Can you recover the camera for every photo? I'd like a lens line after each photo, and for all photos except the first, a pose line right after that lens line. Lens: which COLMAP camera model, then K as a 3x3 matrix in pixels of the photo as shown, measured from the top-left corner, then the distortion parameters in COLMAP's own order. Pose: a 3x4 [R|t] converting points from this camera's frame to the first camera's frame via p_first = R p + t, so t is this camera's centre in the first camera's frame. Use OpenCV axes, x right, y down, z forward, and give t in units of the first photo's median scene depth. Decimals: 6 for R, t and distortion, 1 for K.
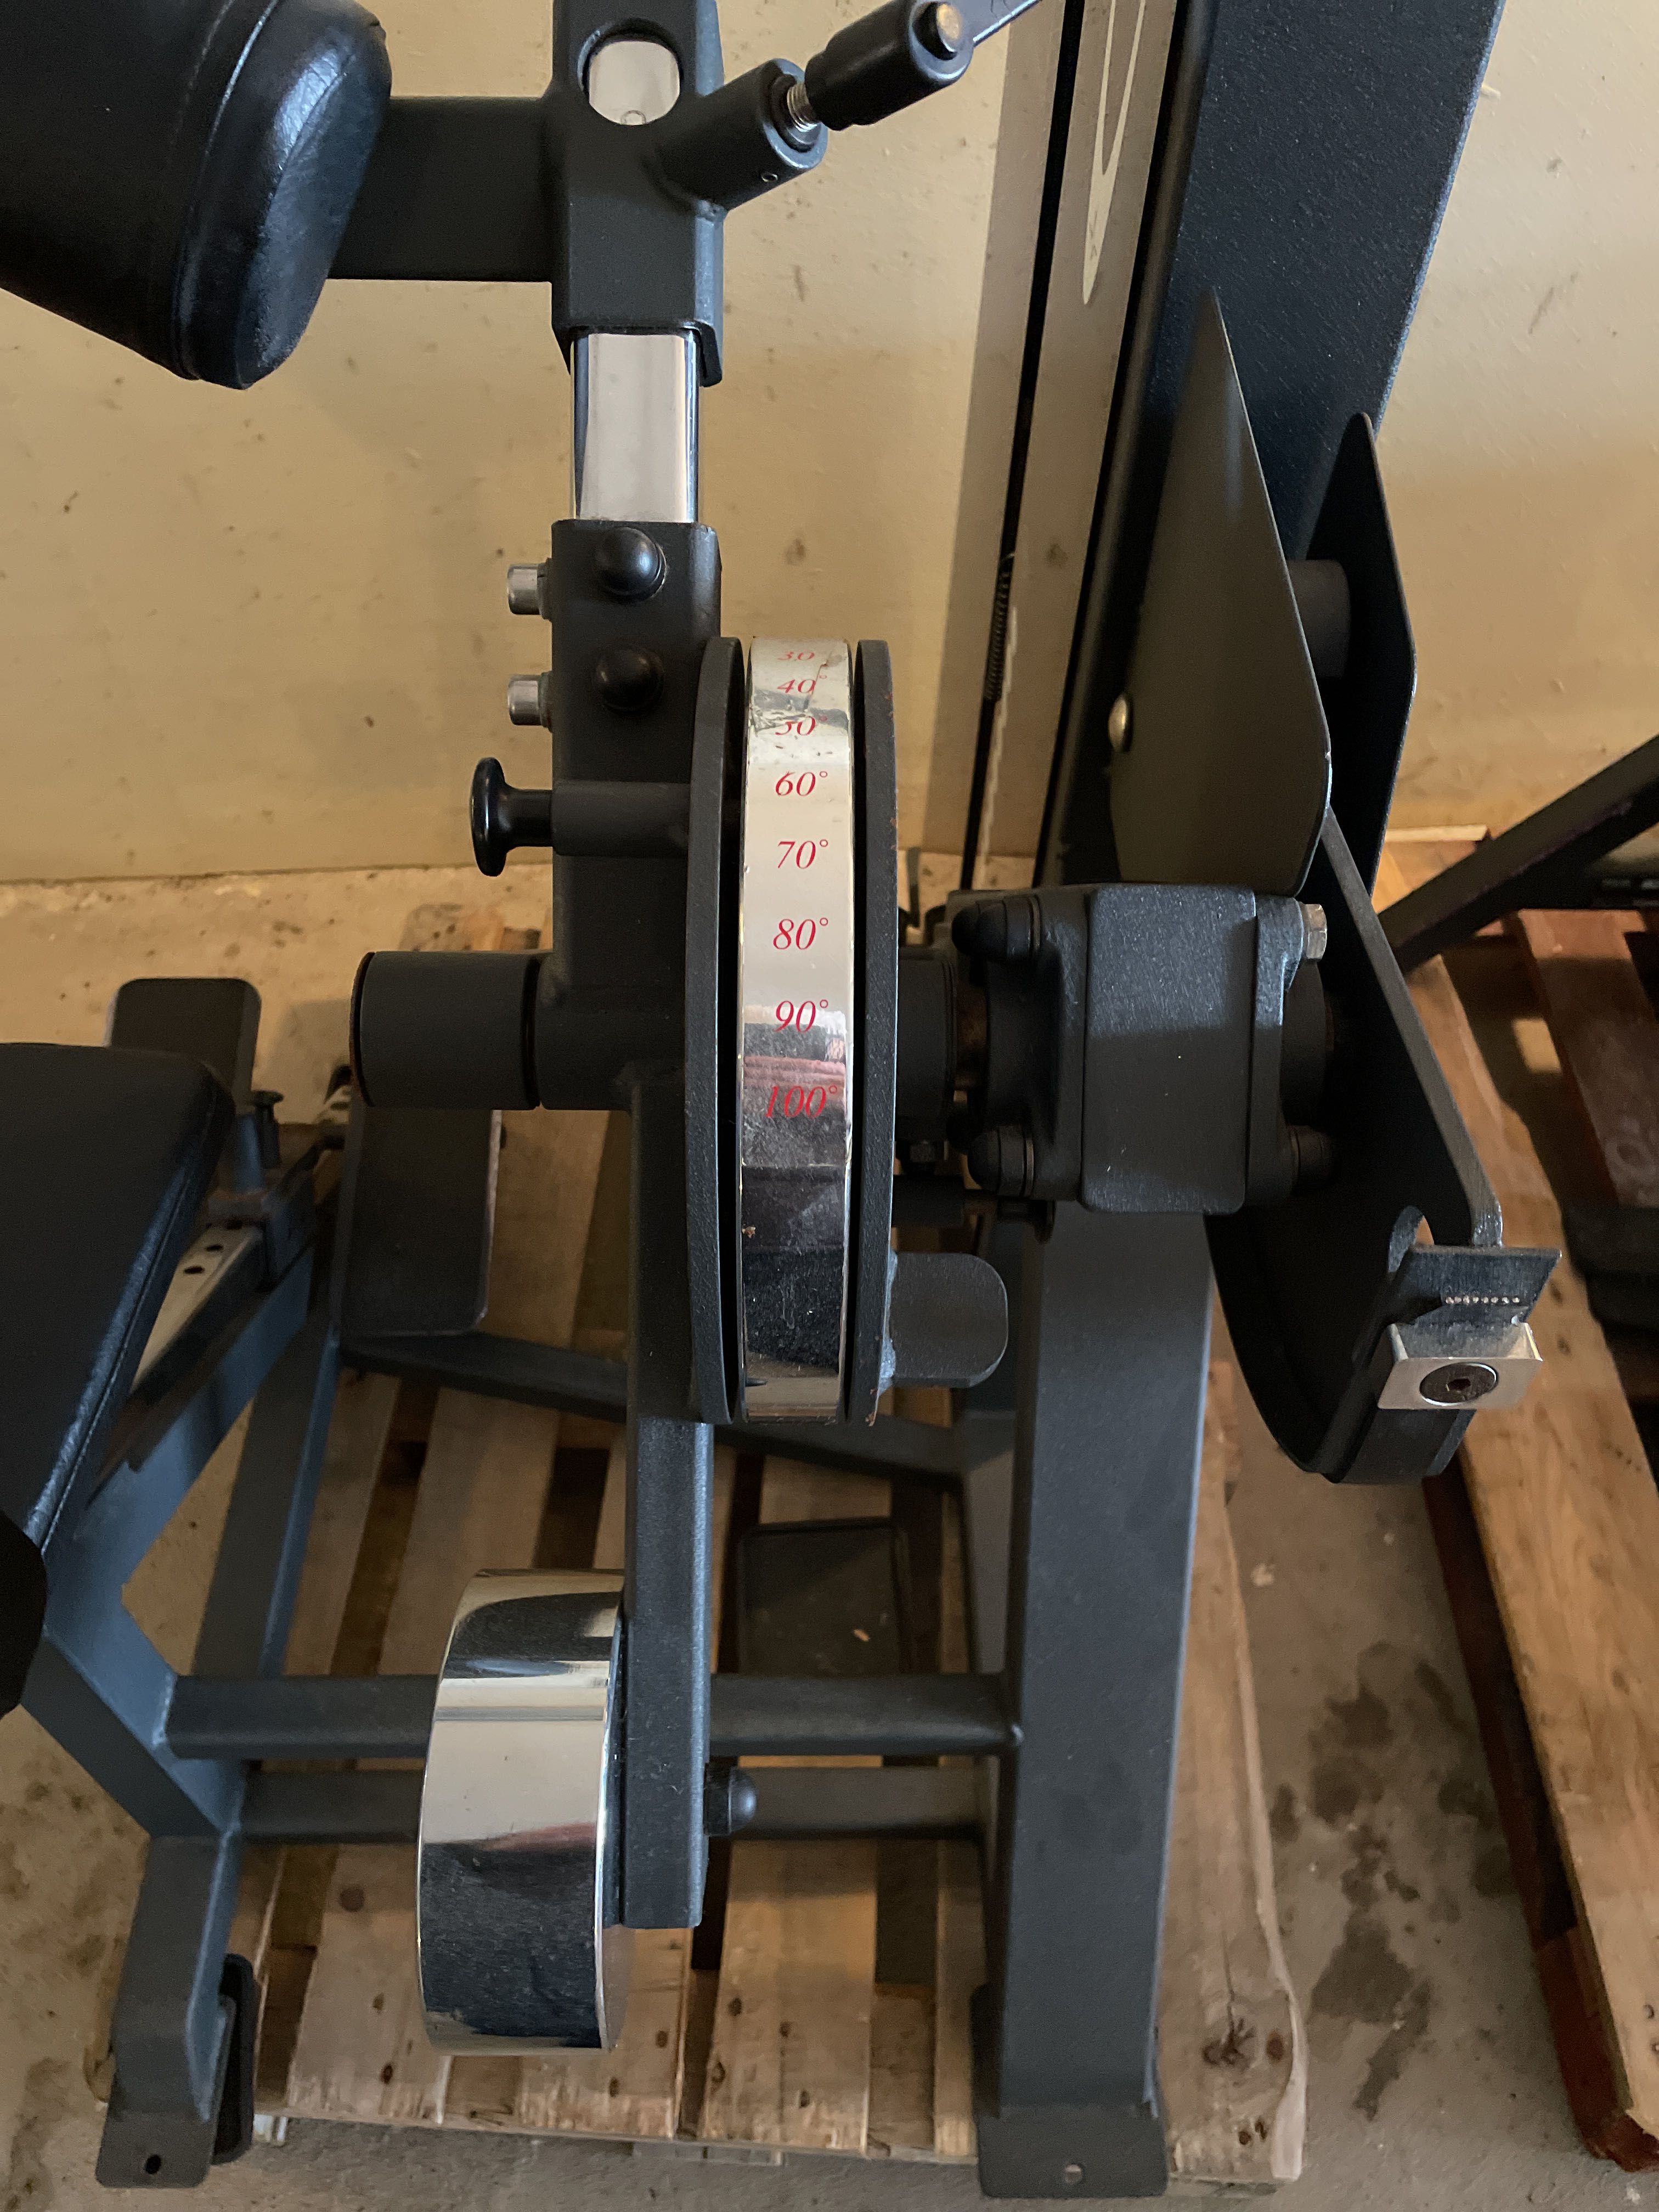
lens RADIAL K [[1675.7, 0, 837.8], [0, 1675.7, 1108.2], [0, 0, 1]] dist [0.090753, -0.126399]
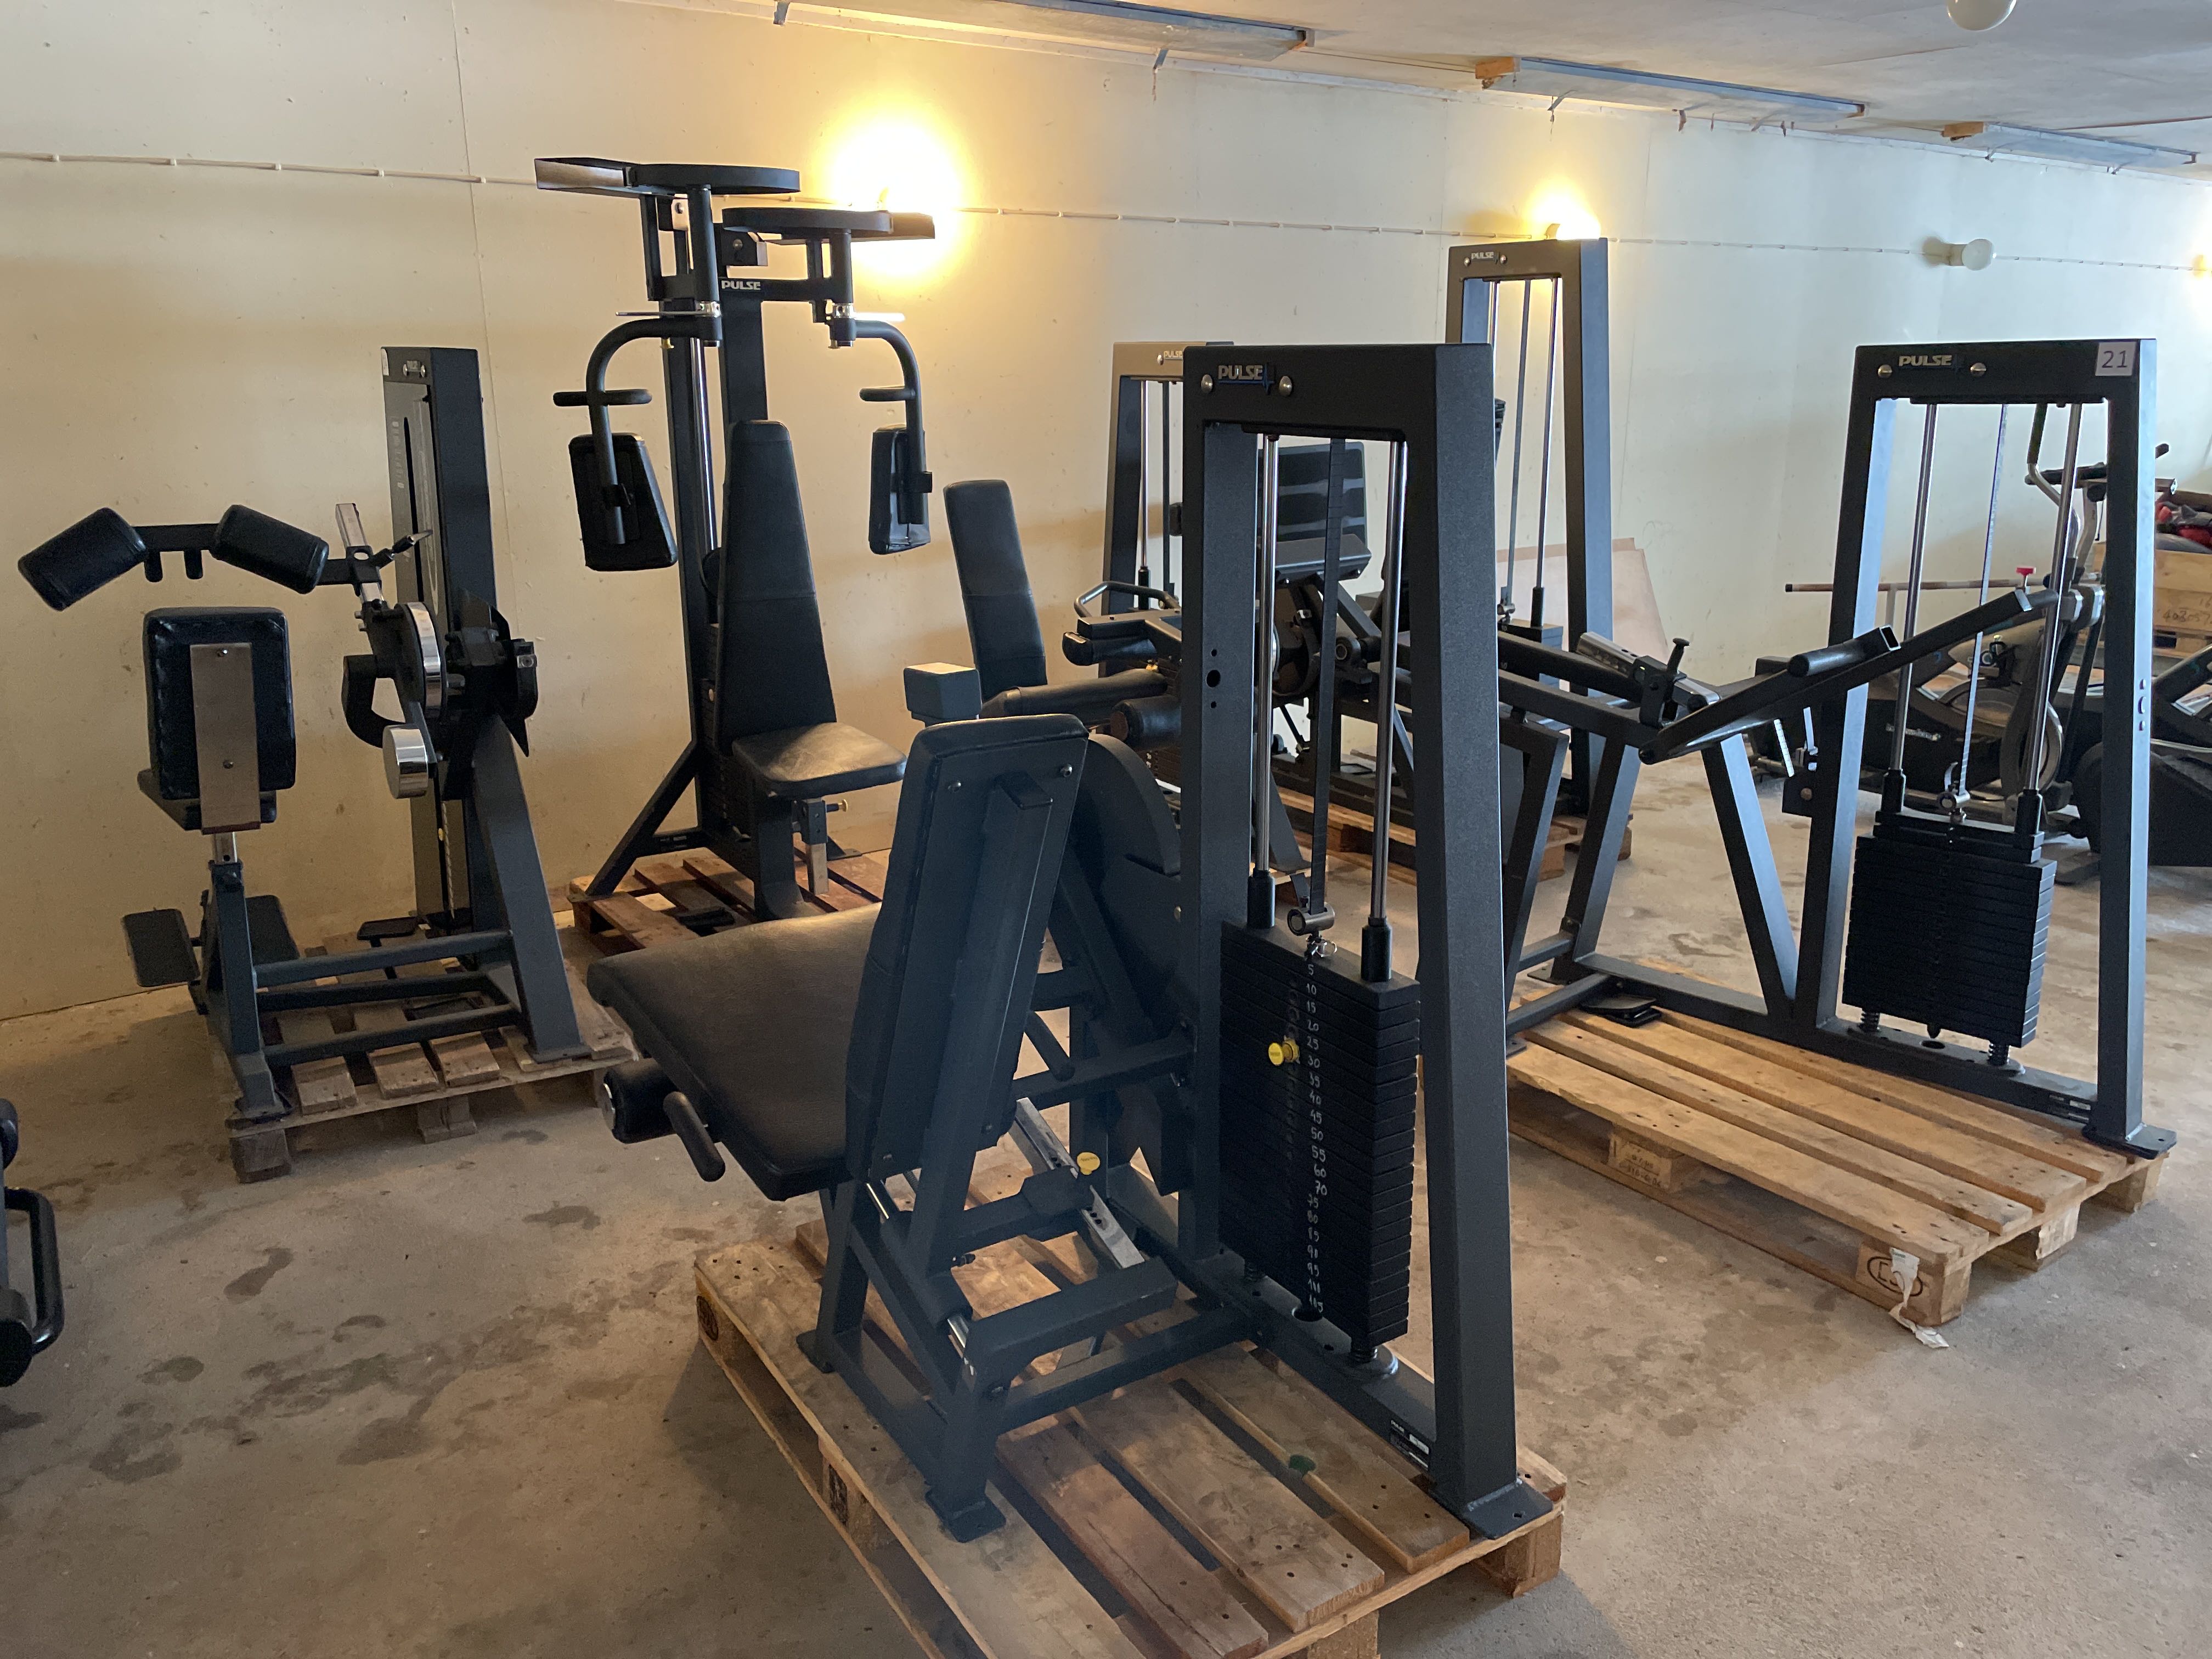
lens RADIAL K [[1670.2, 0, 1105.9], [0, 1670.2, 825.0], [0, 0, 1]] dist [0.092812, -0.125571]
pose [[0.838367, -0.146052, 0.525176, -0.612111], [0.427941, 0.773117, -0.468141, 2.144737], [-0.337650, 0.617219, 0.710657, -1.910072]]
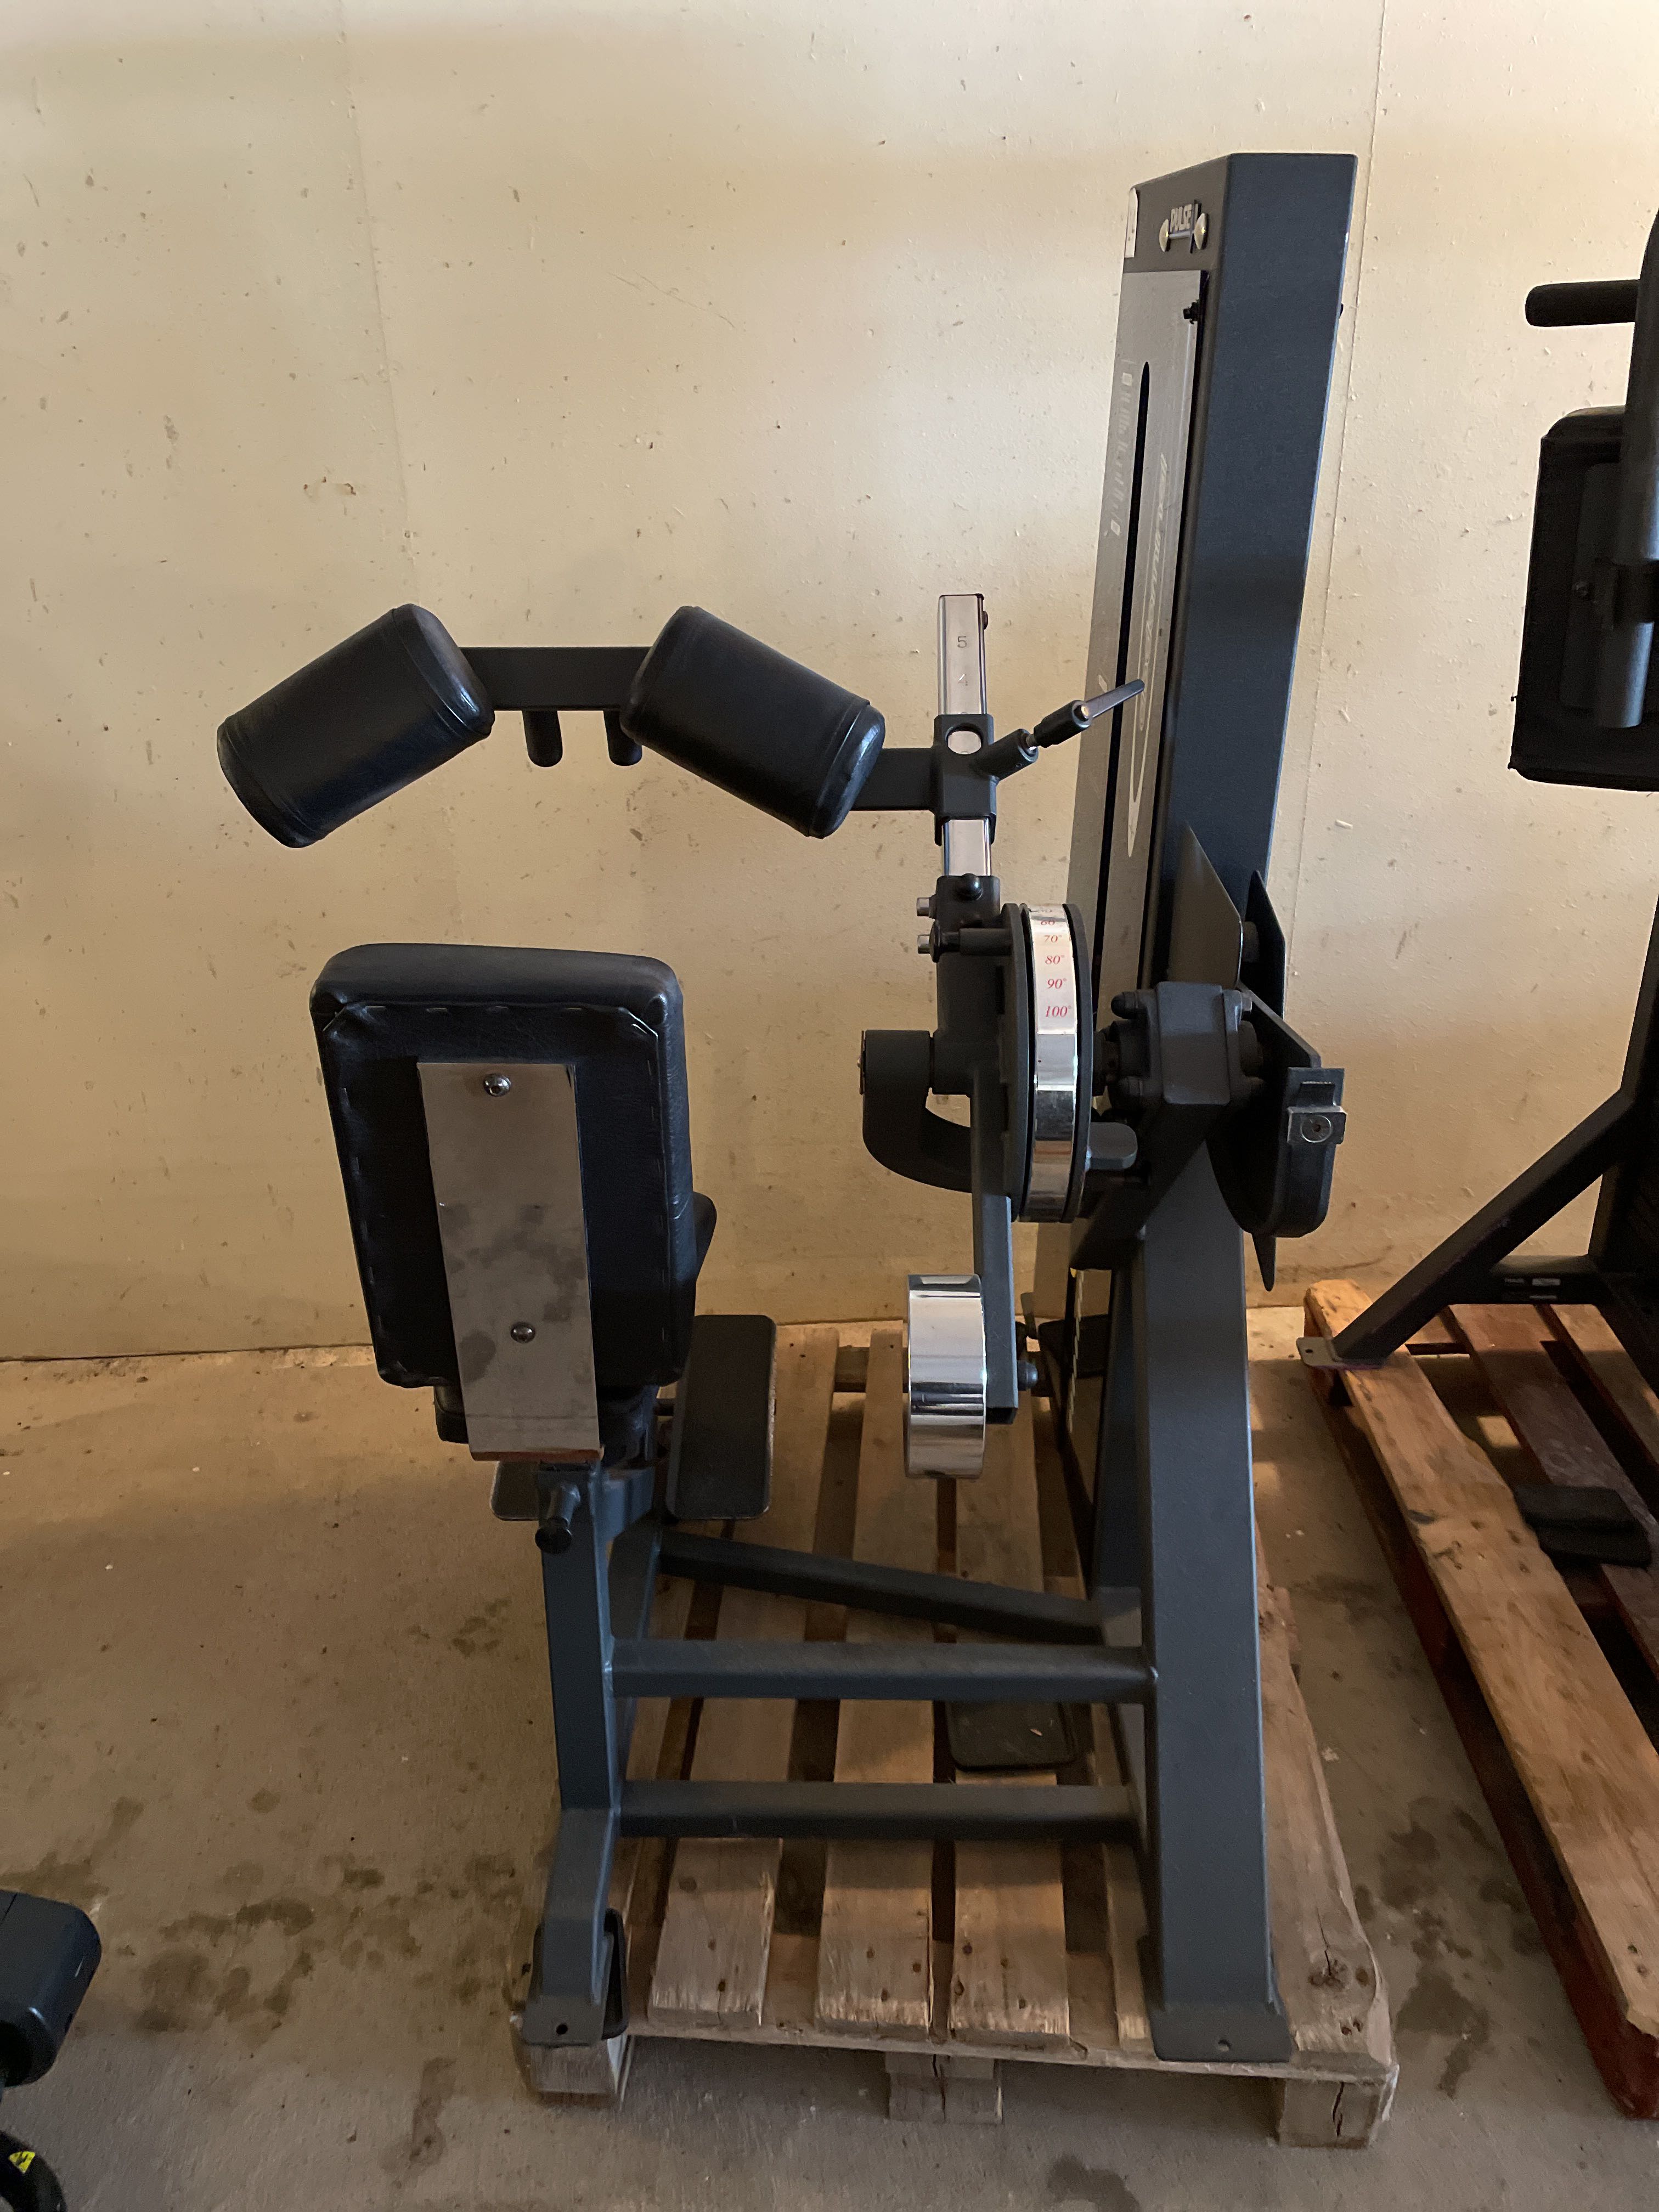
lens RADIAL K [[1675.7, 0, 837.8], [0, 1675.7, 1108.2], [0, 0, 1]] dist [0.090753, -0.126399]
pose [[0.999609, -0.012978, -0.024771, -0.119381], [0.000814, 0.898922, -0.438108, 0.505021], [0.027953, 0.437917, 0.898581, -0.537440]]
